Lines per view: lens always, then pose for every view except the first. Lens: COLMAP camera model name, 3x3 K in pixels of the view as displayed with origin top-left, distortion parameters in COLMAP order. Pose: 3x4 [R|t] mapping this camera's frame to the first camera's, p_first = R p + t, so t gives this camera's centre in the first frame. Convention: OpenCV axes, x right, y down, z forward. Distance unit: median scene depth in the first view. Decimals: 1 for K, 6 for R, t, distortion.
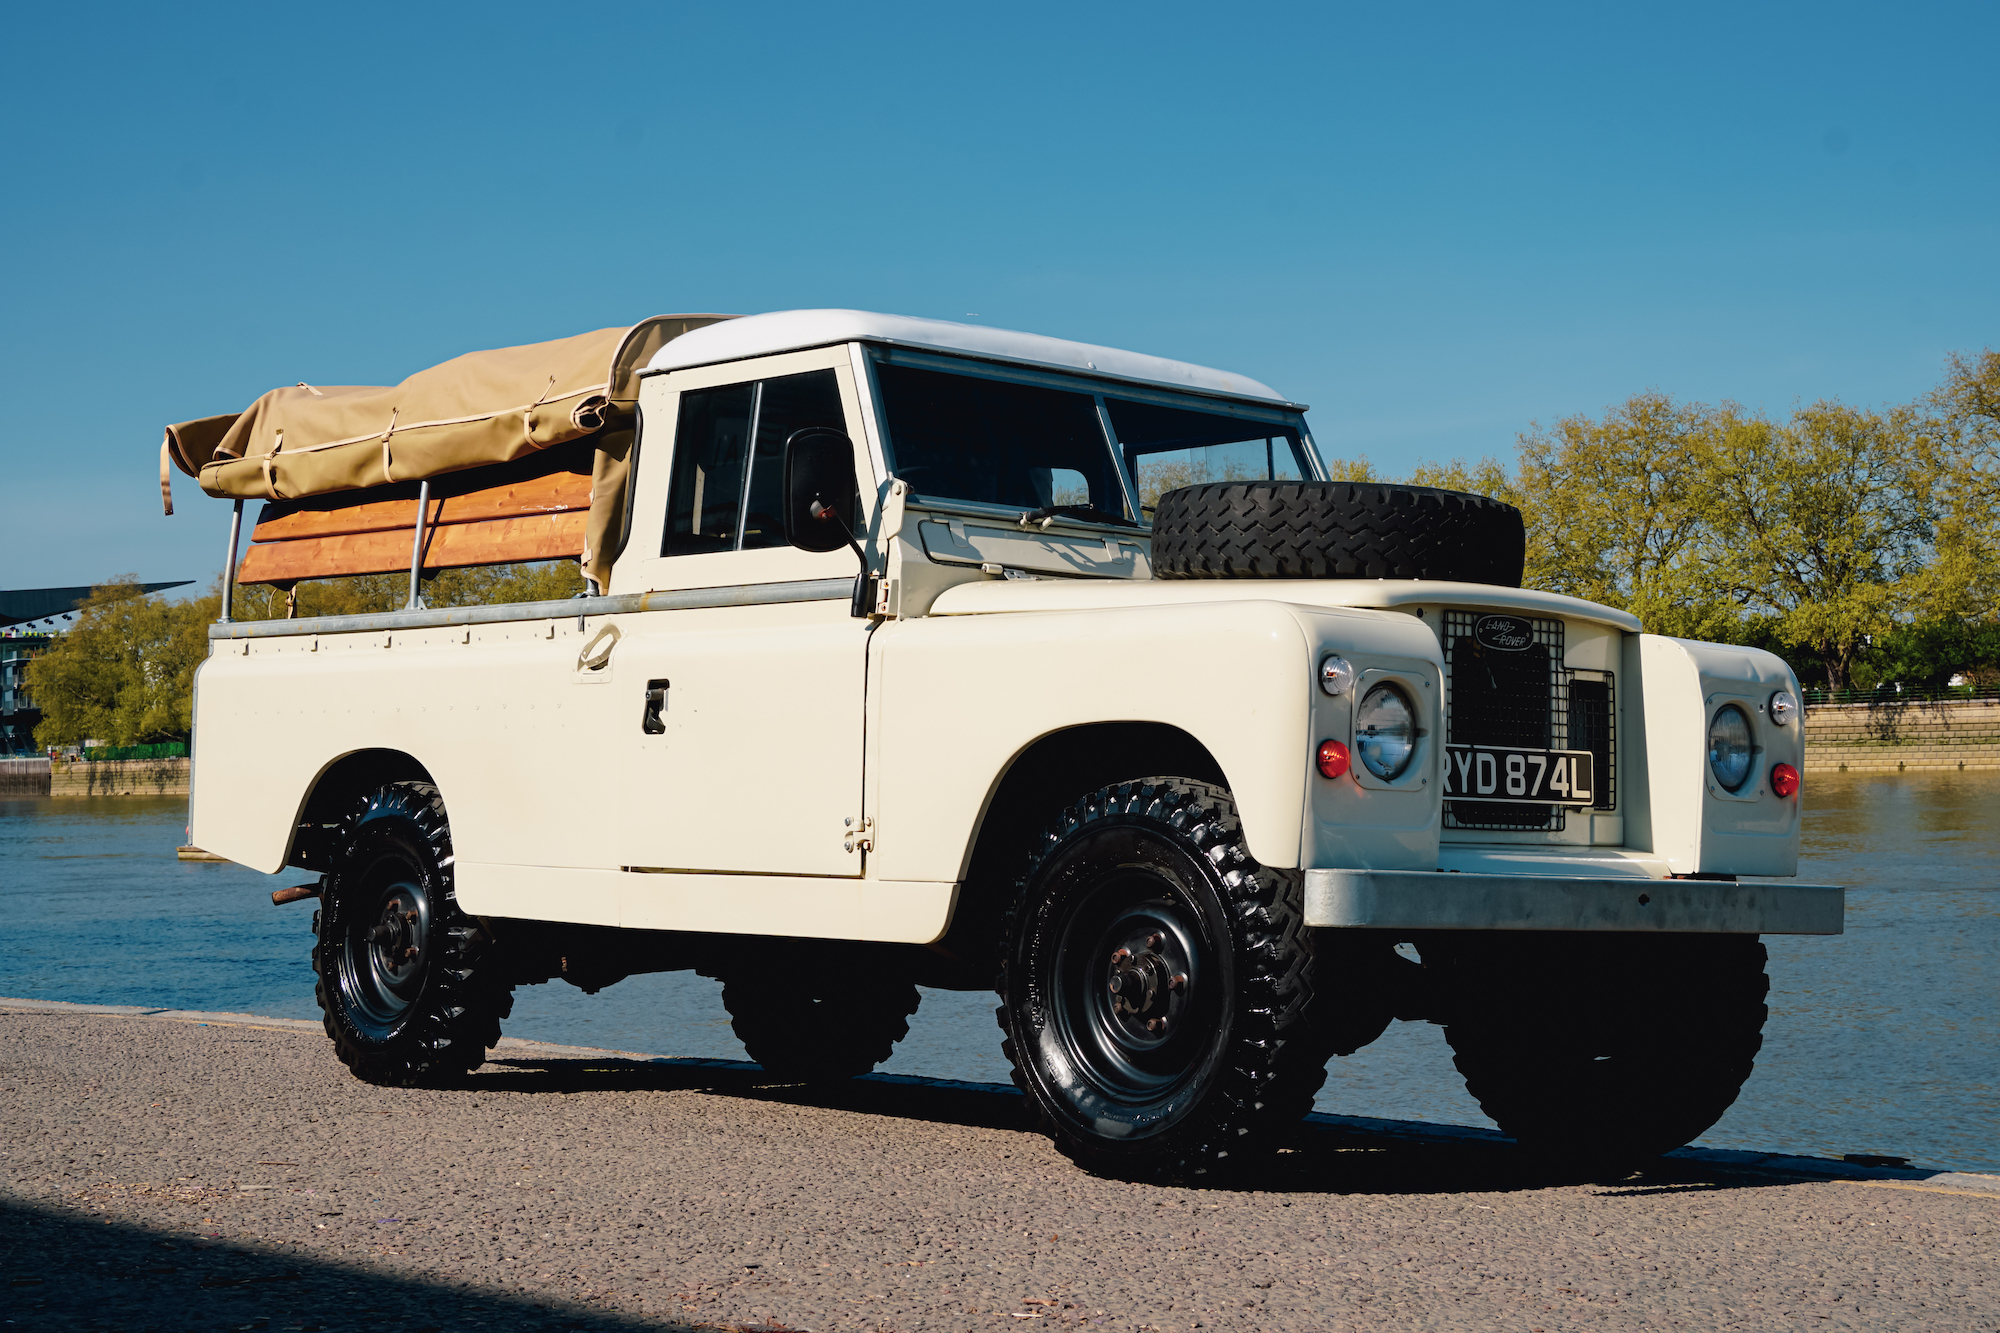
lens RADIAL K [[3106.0, 0, 1000.0], [0, 3106.0, 666.5], [0, 0, 1]] dist [-0.023746, 0.034977]
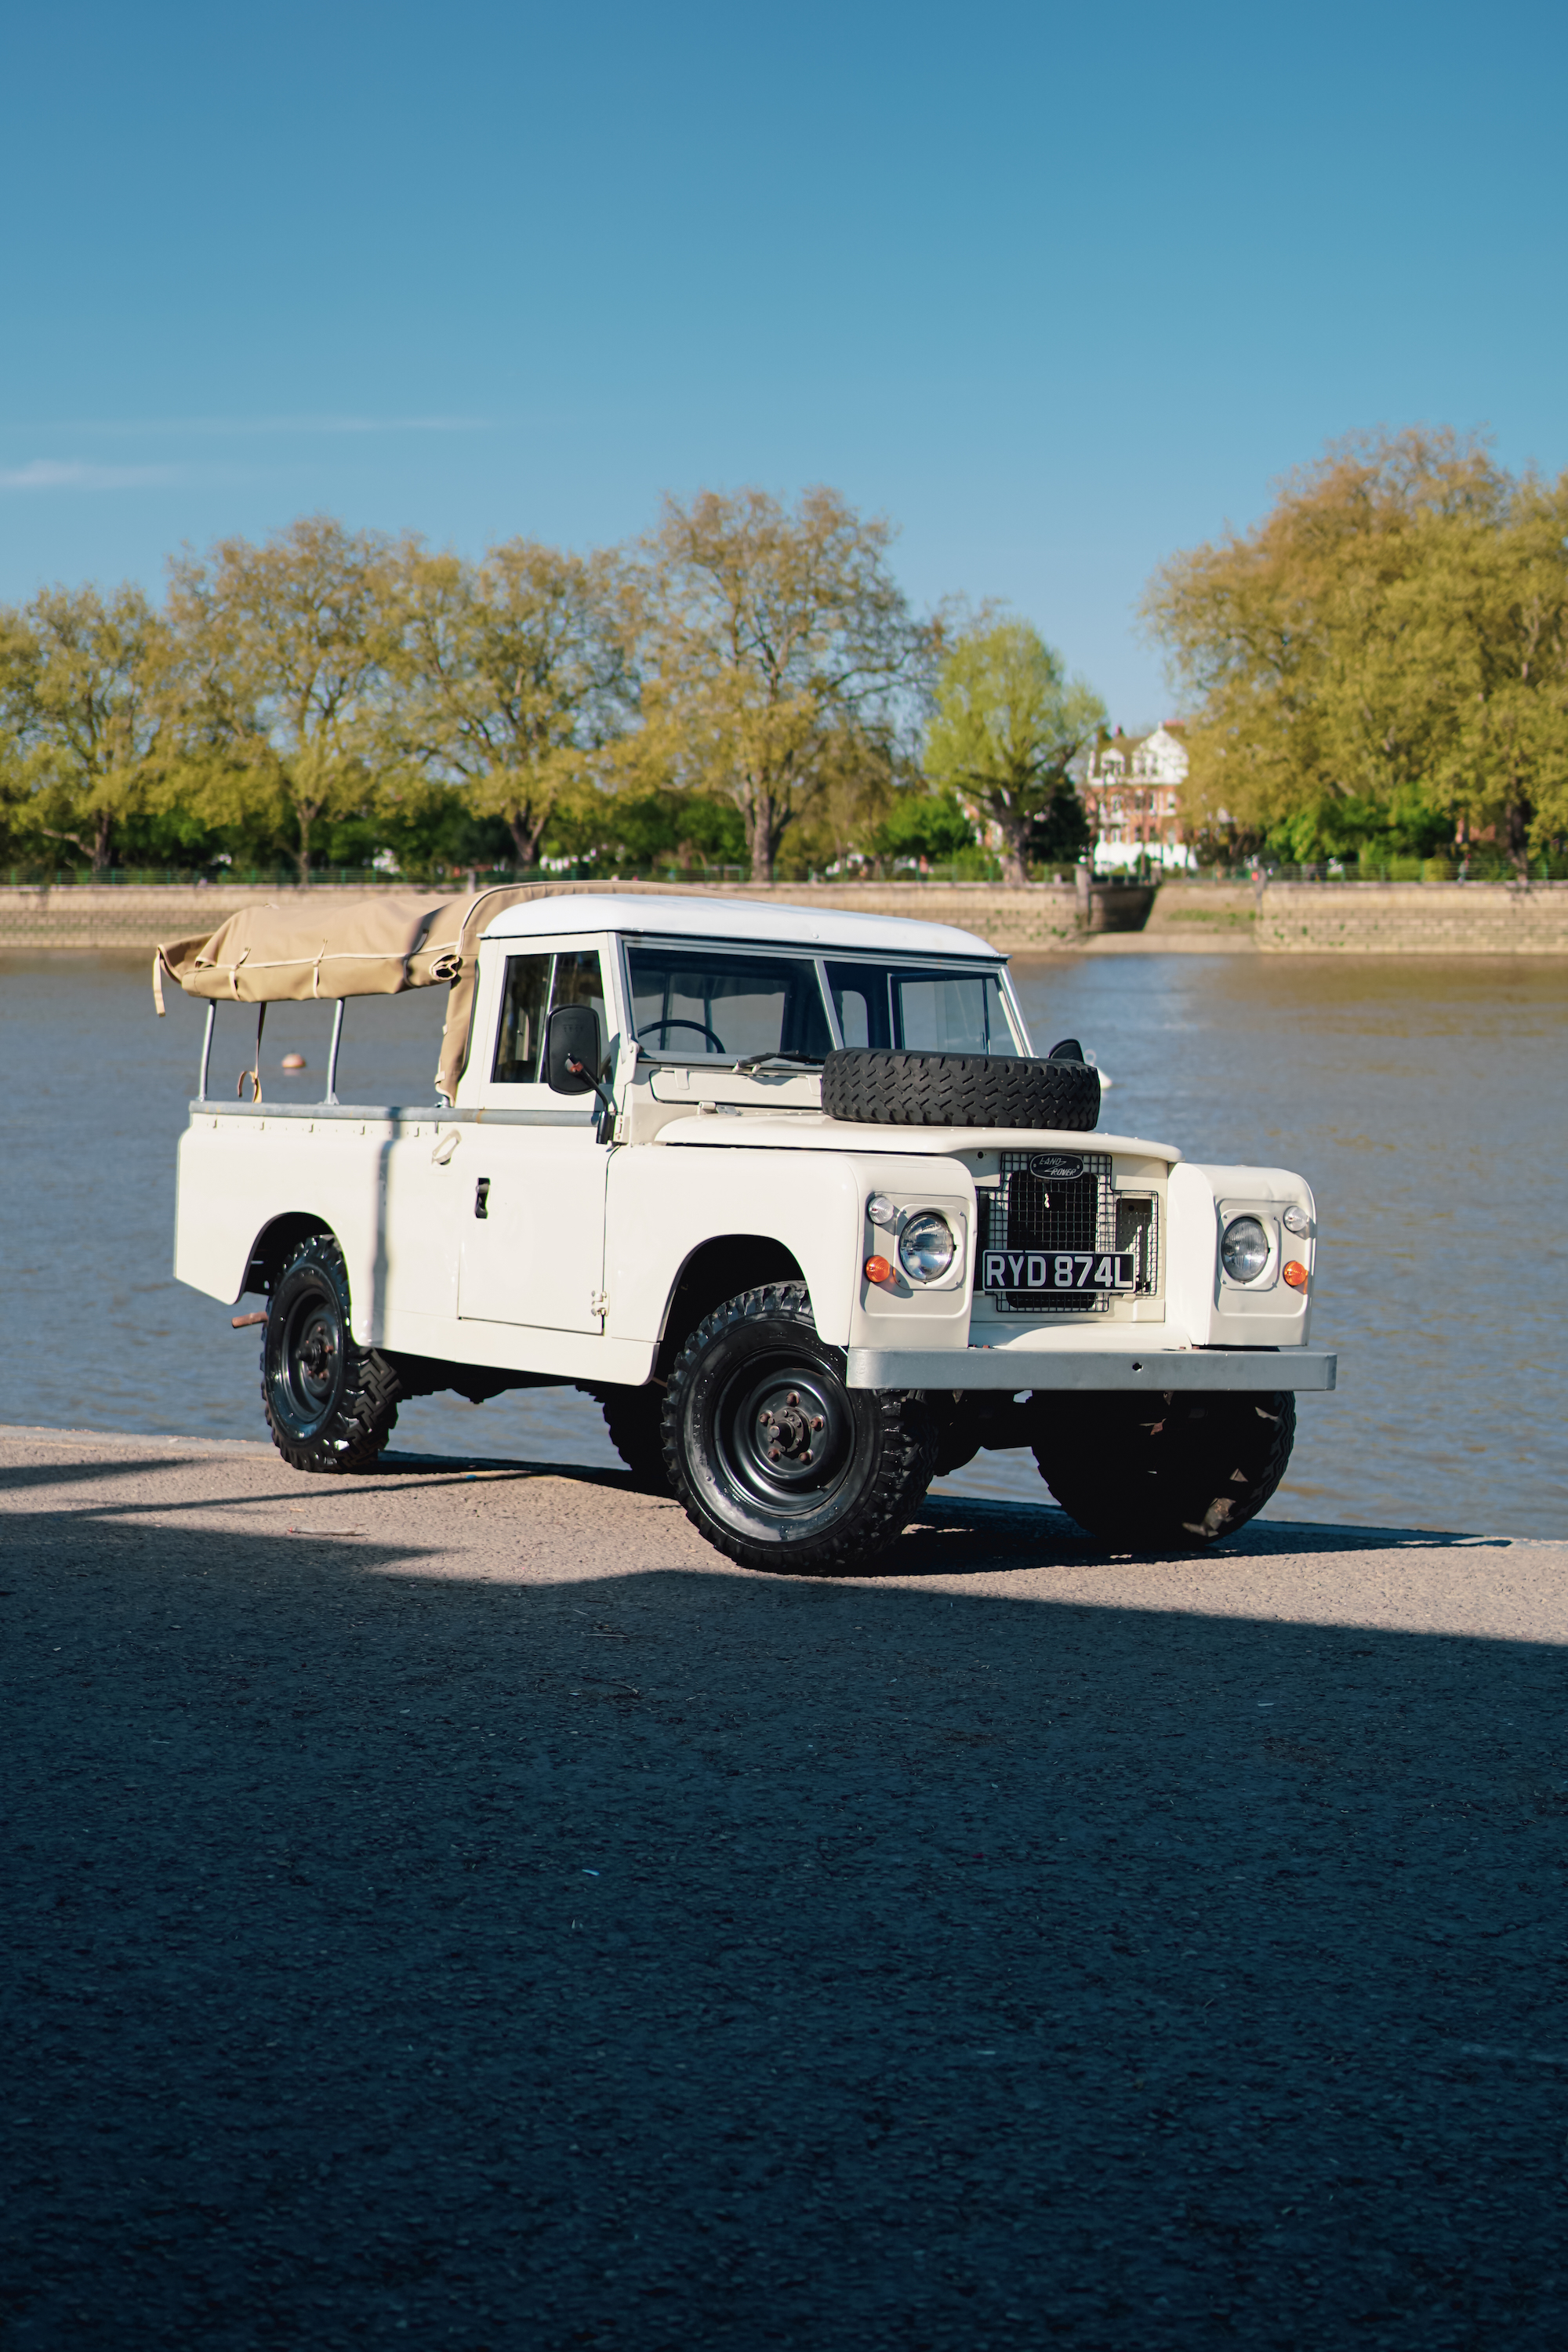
lens RADIAL K [[3652.6, 0, 750.3], [0, 3652.6, 1131.4], [0, 0, 1]] dist [-0.023746, 0.034977]
pose [[0.988322, 0.010258, -0.152032, 0.263061], [-0.003507, 0.998998, 0.044609, -0.093294], [0.152338, -0.043555, 0.987368, -0.571327]]
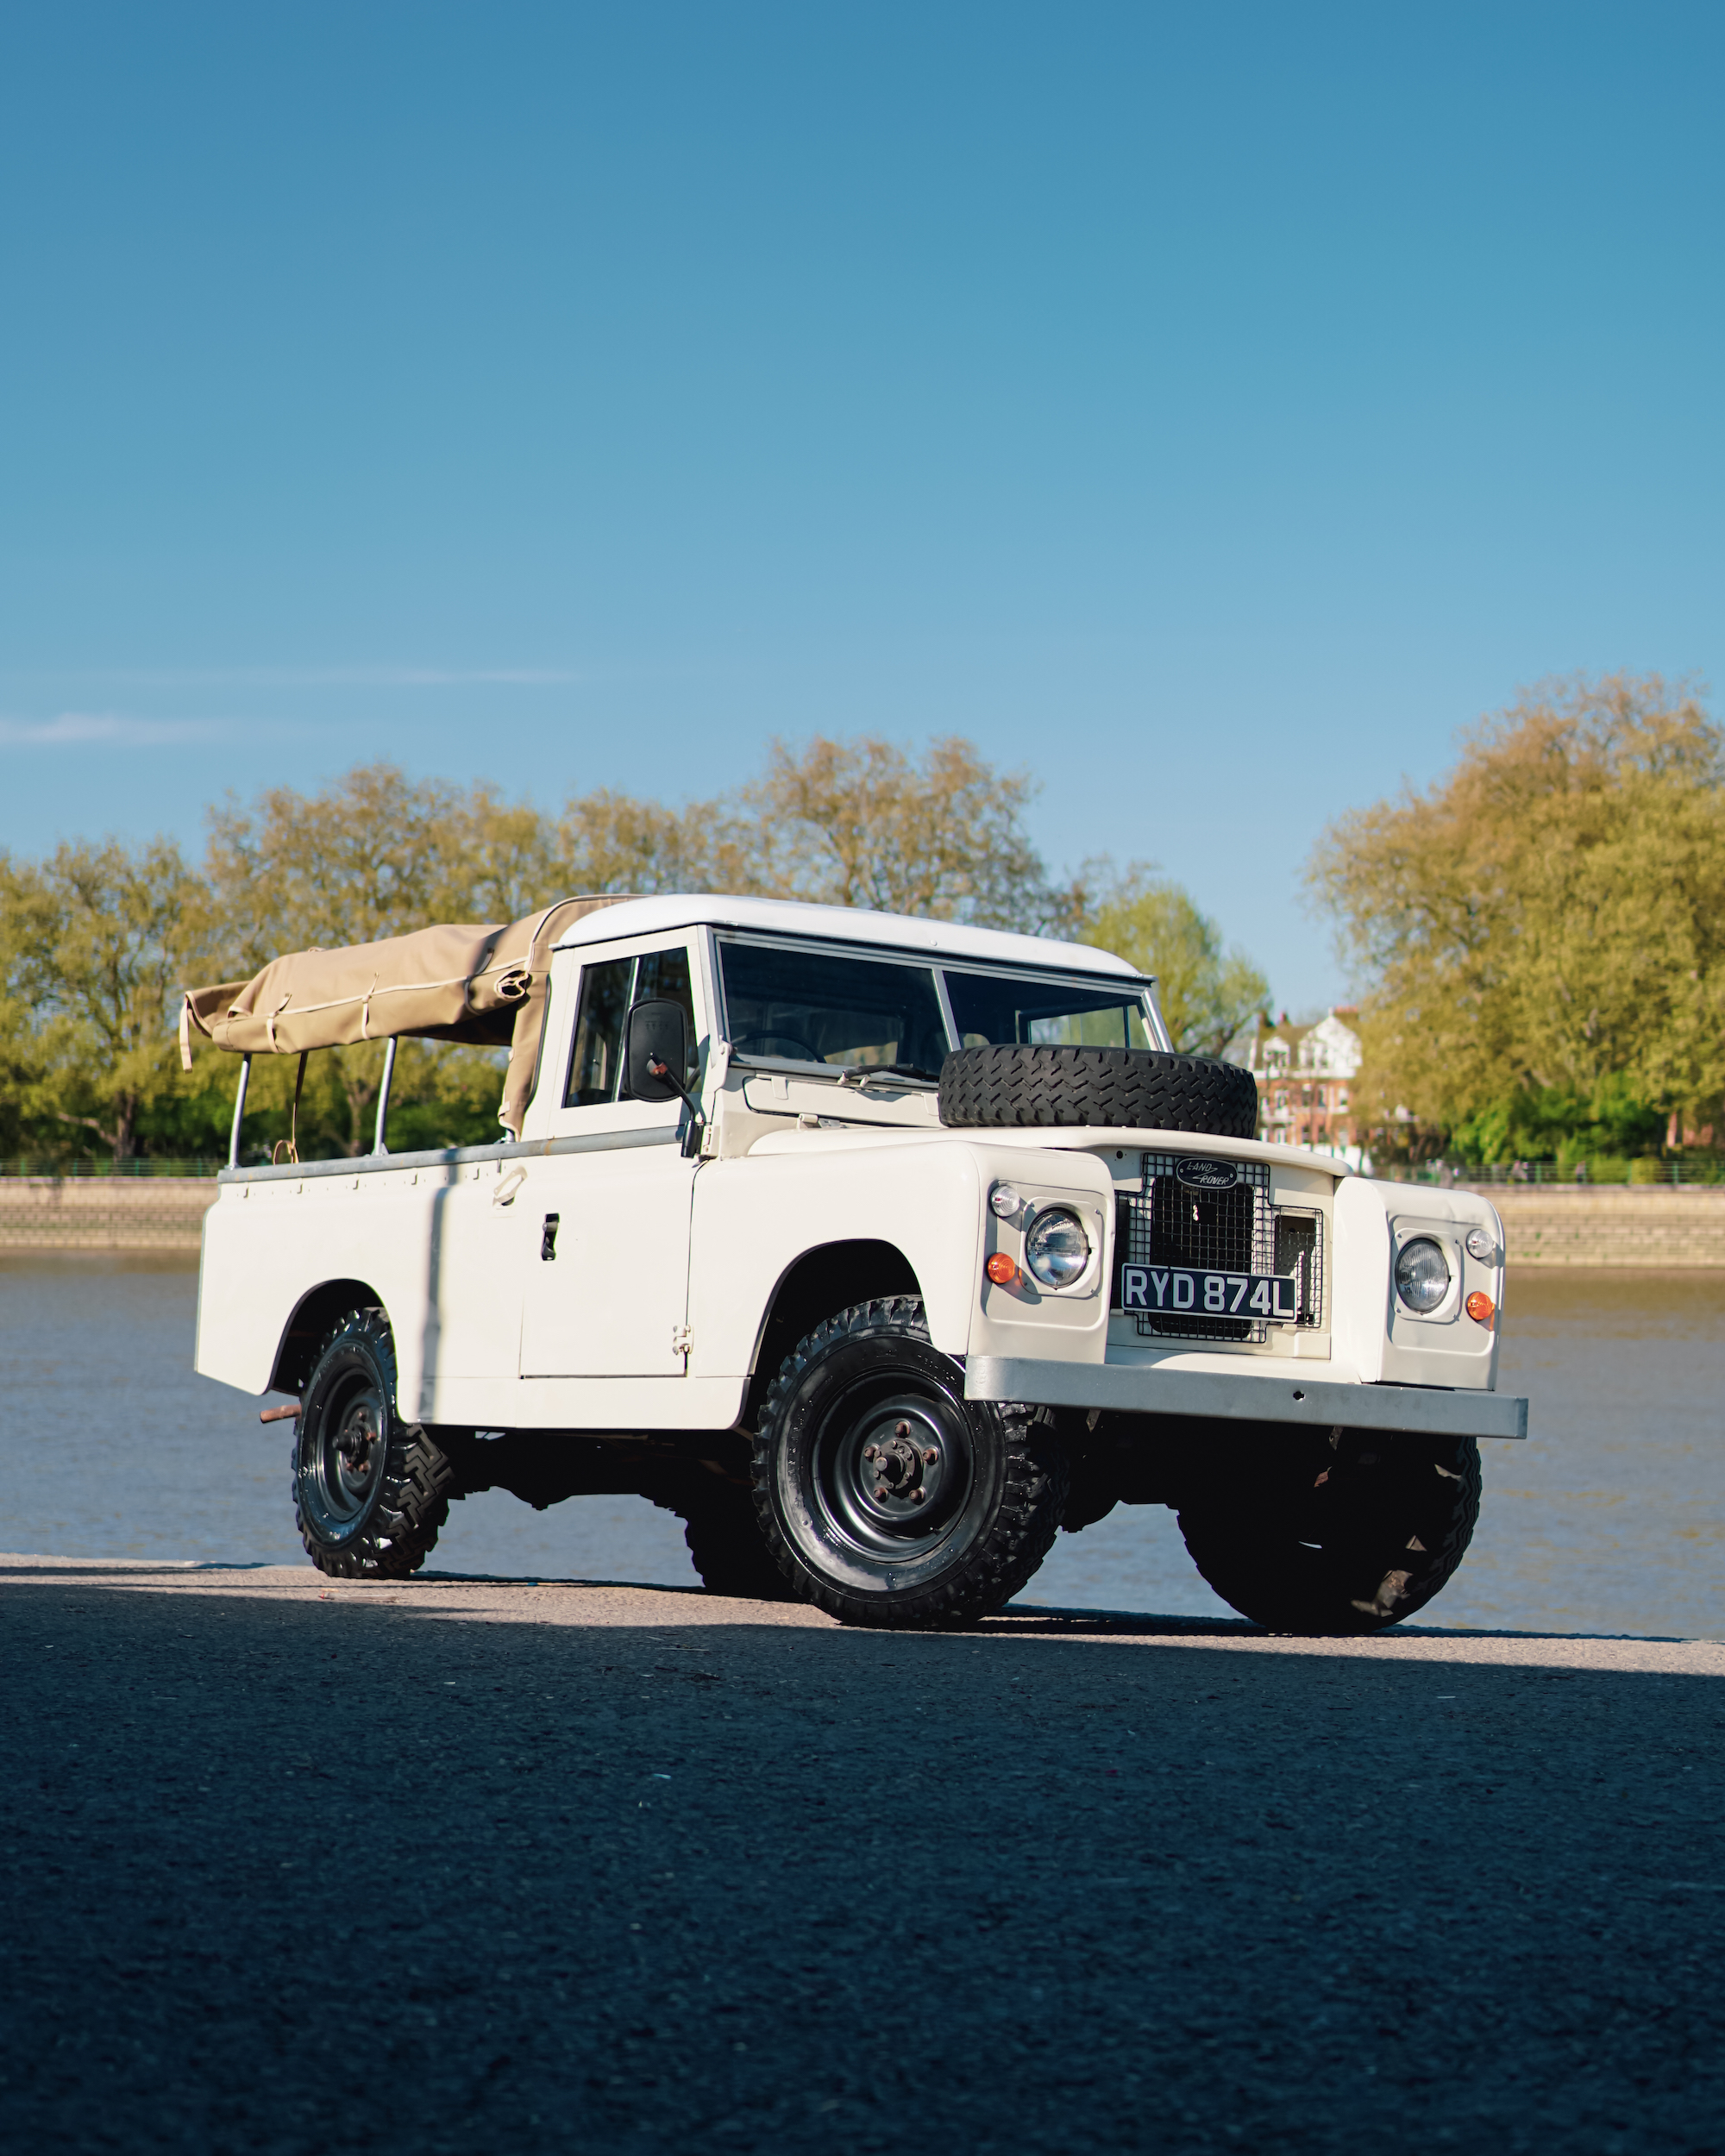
lens RADIAL K [[4172.5, 0, 862.5], [0, 4172.5, 1078.0], [0, 0, 1]] dist [-0.020865, 0.165911]
pose [[0.988248, 0.005768, -0.152750, 0.266182], [-0.013450, 0.998693, -0.049307, 0.031915], [0.152266, 0.050782, 0.987034, -0.572525]]
